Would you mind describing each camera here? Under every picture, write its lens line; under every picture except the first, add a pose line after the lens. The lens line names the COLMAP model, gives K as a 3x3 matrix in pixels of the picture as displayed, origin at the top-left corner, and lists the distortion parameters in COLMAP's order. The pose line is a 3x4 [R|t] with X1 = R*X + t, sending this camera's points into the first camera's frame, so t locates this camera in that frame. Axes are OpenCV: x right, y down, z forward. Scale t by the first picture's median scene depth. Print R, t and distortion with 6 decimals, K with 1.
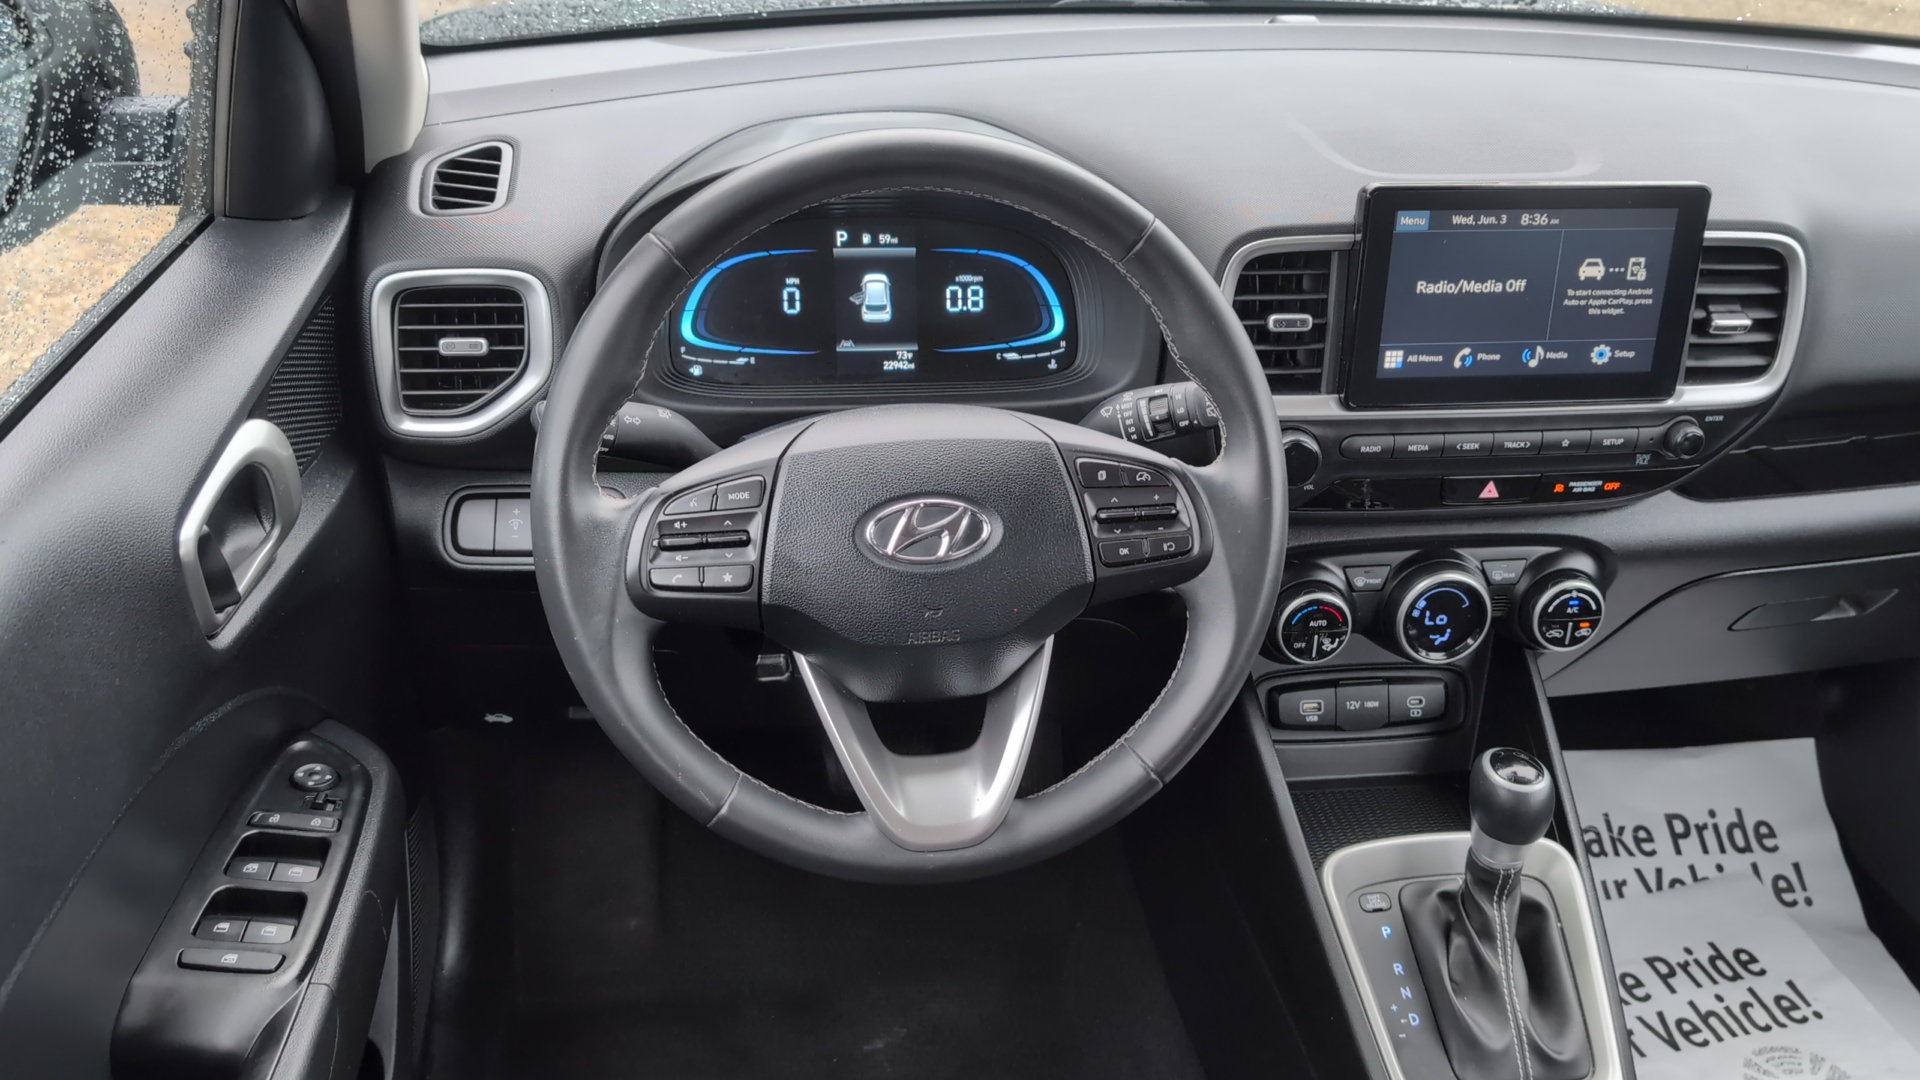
lens RADIAL K [[1631.0, 0, 964.4], [0, 1631.0, 546.3], [0, 0, 1]] dist [0.009900, -0.035741]
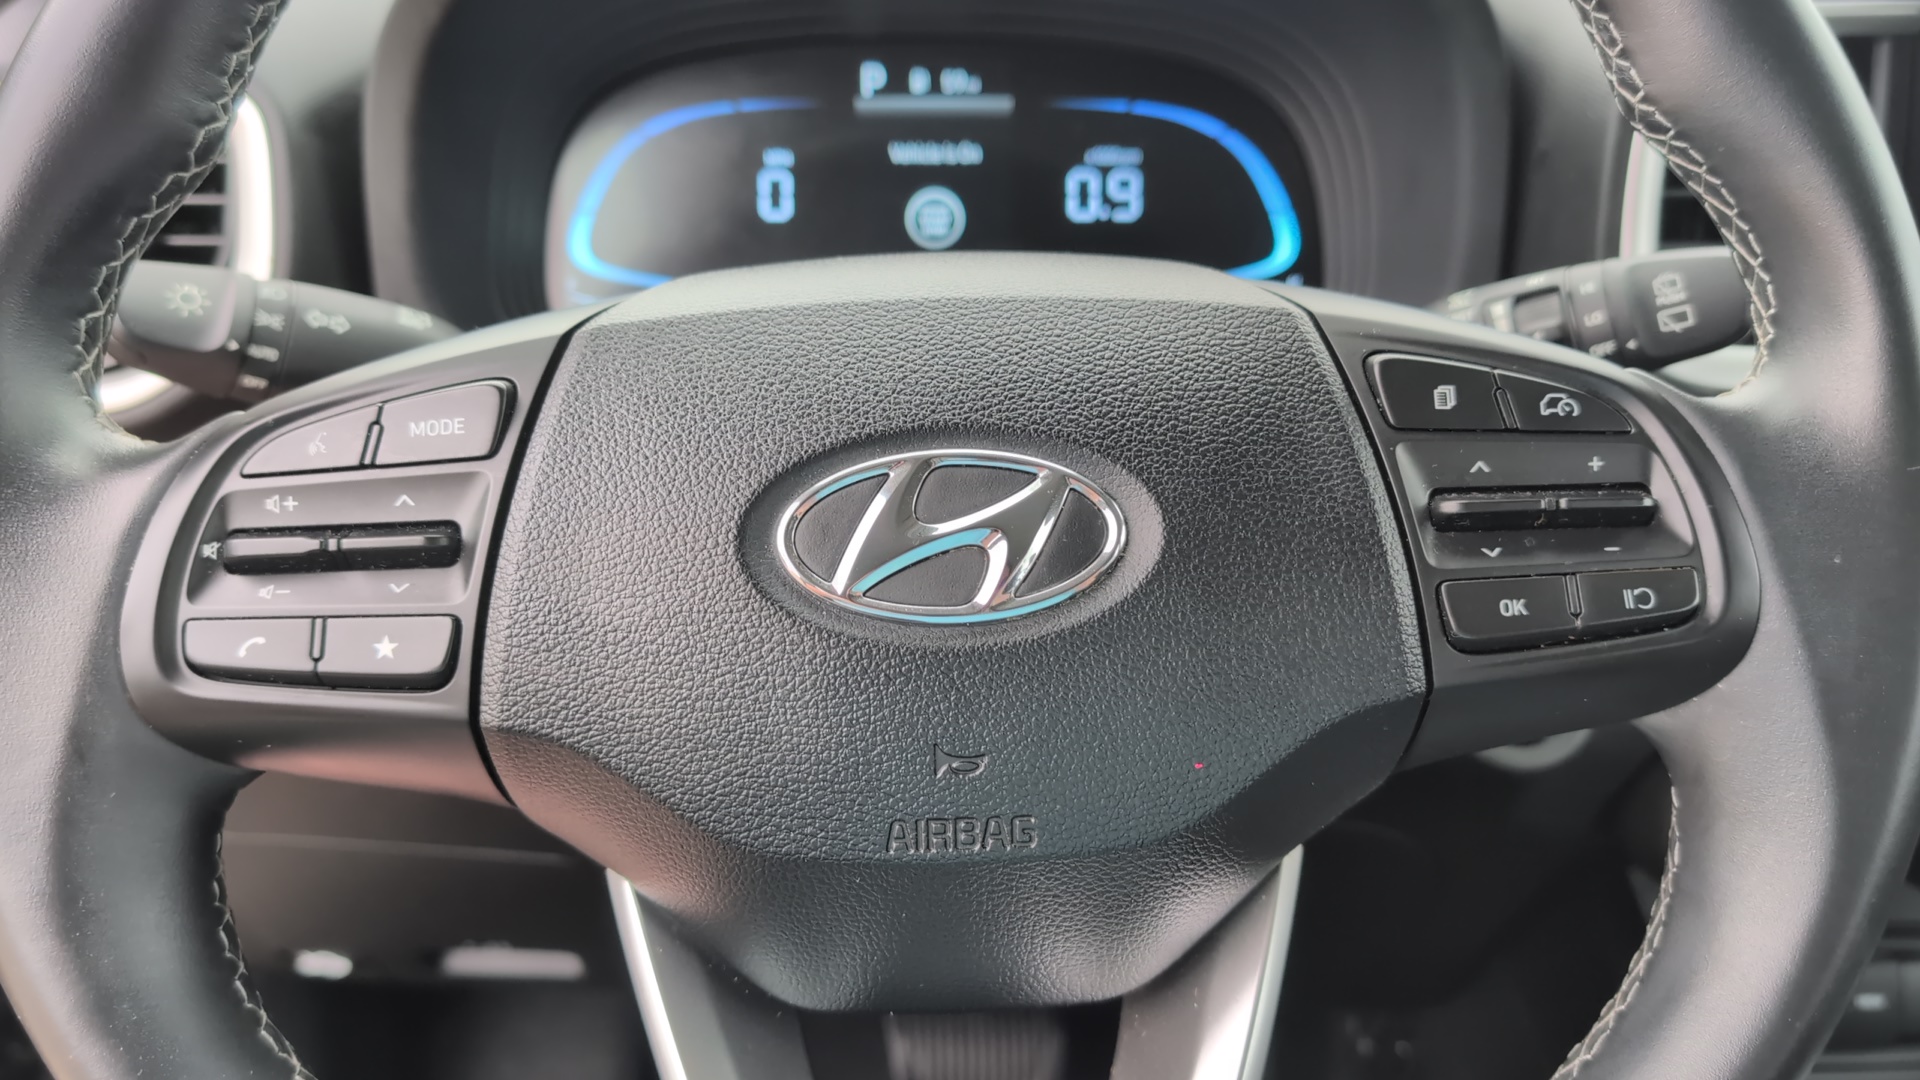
lens RADIAL K [[1631.0, 0, 951.9], [0, 1631.0, 539.9], [0, 0, 1]] dist [0.009900, -0.035741]
pose [[0.992743, 0.007161, -0.120045, 0.015470], [-0.023649, 0.990358, -0.136498, 0.031421], [0.117910, 0.138346, 0.983340, 0.501809]]
